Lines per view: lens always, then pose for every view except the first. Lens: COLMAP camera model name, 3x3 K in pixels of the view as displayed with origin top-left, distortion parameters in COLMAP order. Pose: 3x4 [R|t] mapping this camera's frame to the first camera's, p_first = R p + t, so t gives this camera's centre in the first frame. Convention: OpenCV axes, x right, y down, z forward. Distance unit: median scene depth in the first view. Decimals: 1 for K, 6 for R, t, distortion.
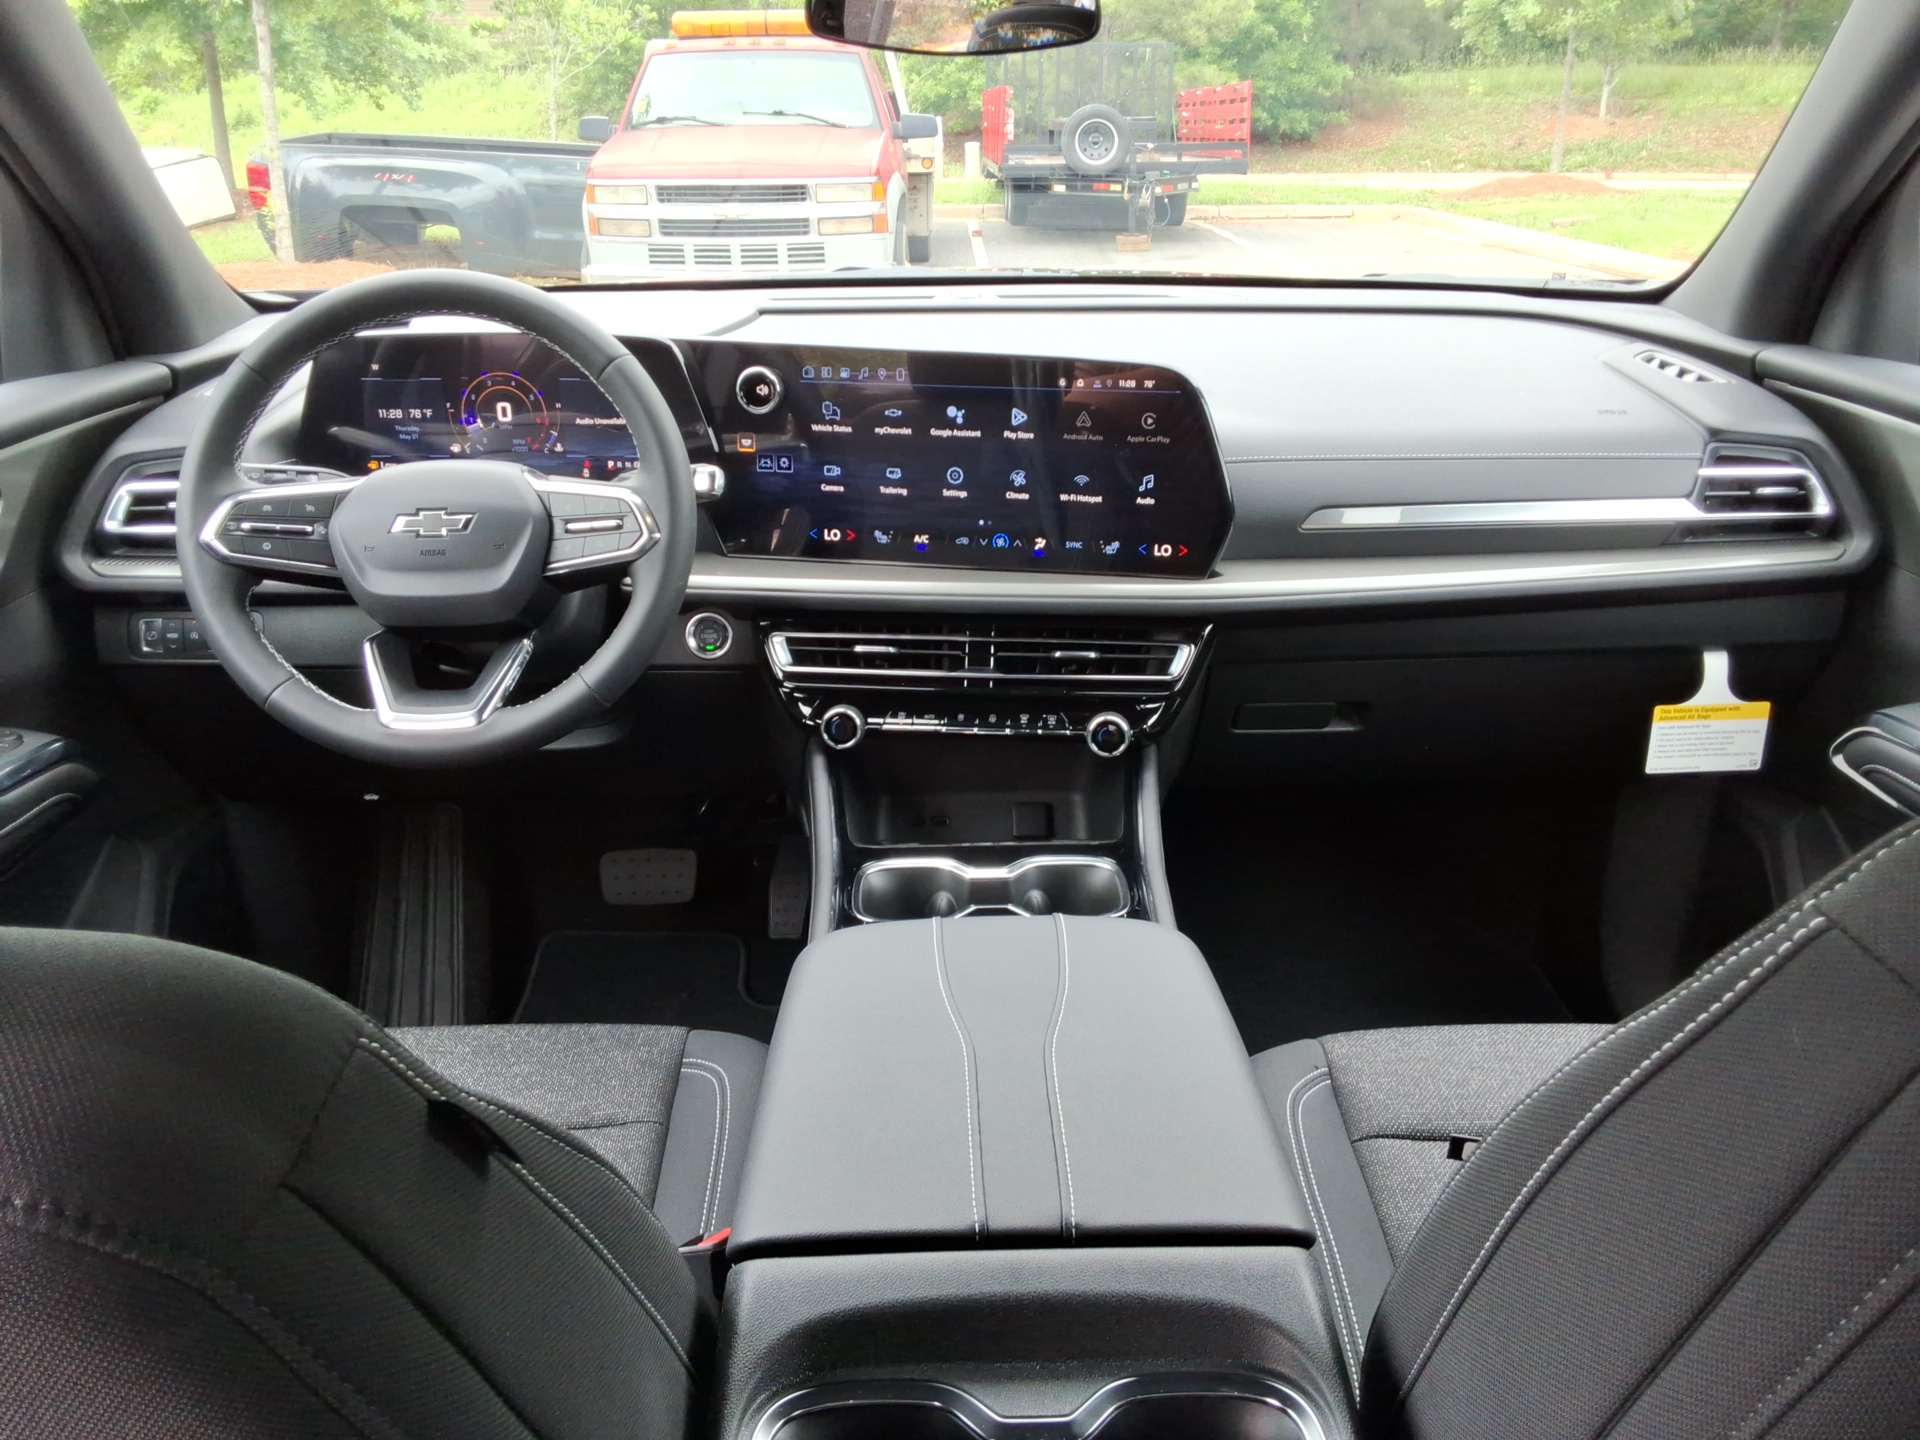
lens RADIAL K [[1526.9, 0, 990.0], [0, 1526.9, 698.3], [0, 0, 1]] dist [0.118022, -0.200502]
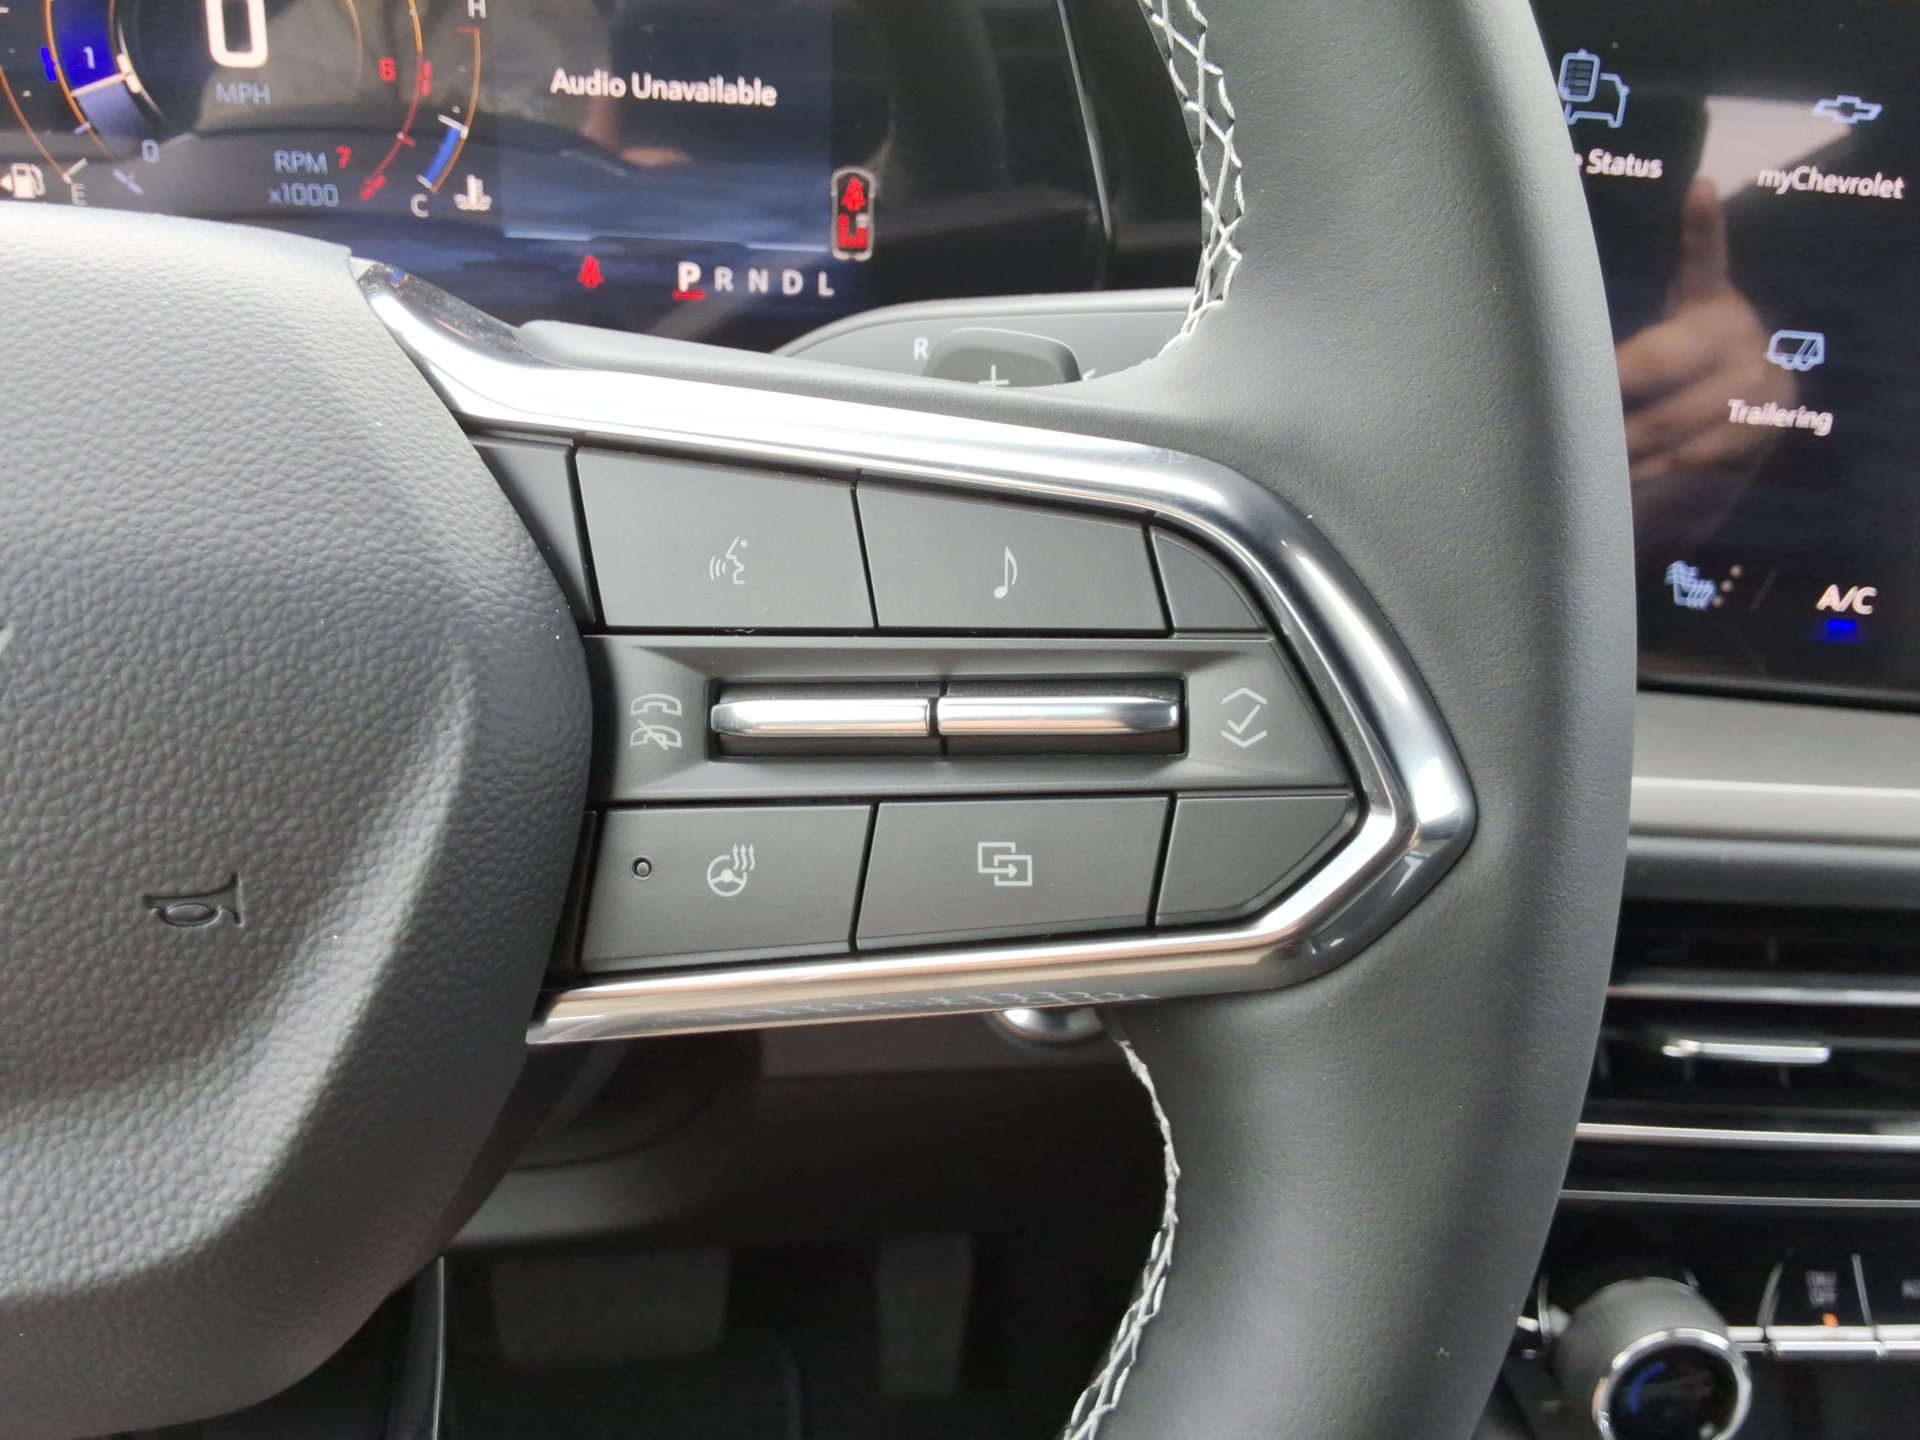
lens RADIAL K [[1561.8, 0, 965.5], [0, 1561.8, 713.5], [0, 0, 1]] dist [0.113918, -0.197597]
pose [[0.992988, 0.008716, 0.117890, -0.231757], [-0.019778, 0.995471, 0.092990, -0.107077], [-0.116546, -0.094670, 0.988663, 0.739919]]
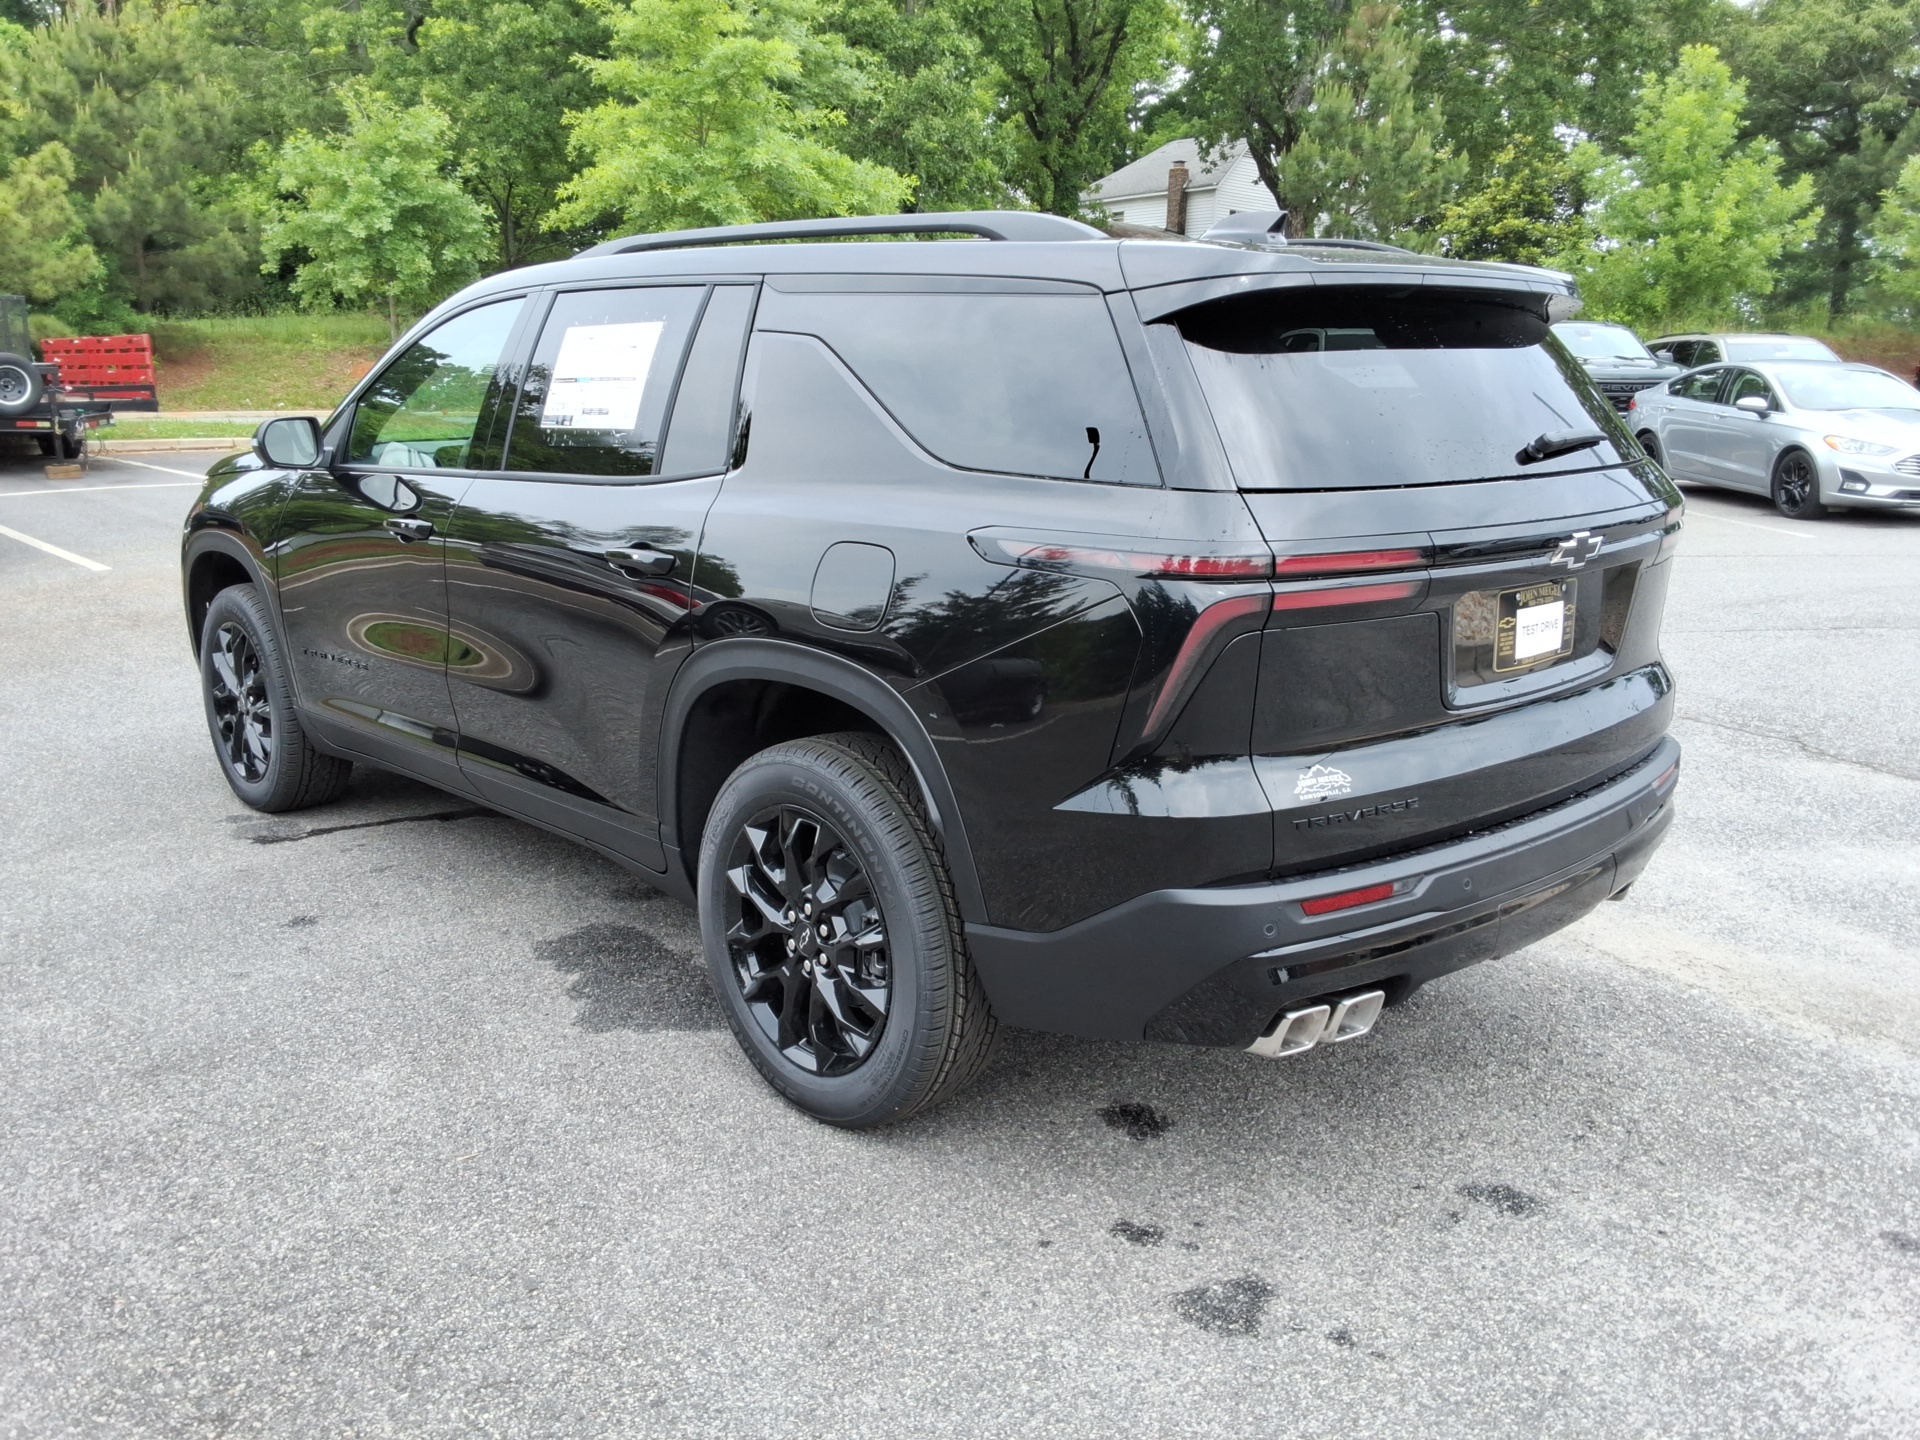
lens RADIAL K [[1541.5, 0, 975.4], [0, 1541.5, 702.7], [0, 0, 1]] dist [0.122043, -0.192815]
pose [[0.745836, -0.139024, 0.651461, -1.892120], [0.229691, 0.971674, -0.055606, 0.819248], [-0.625277, 0.191107, 0.756642, -2.386803]]
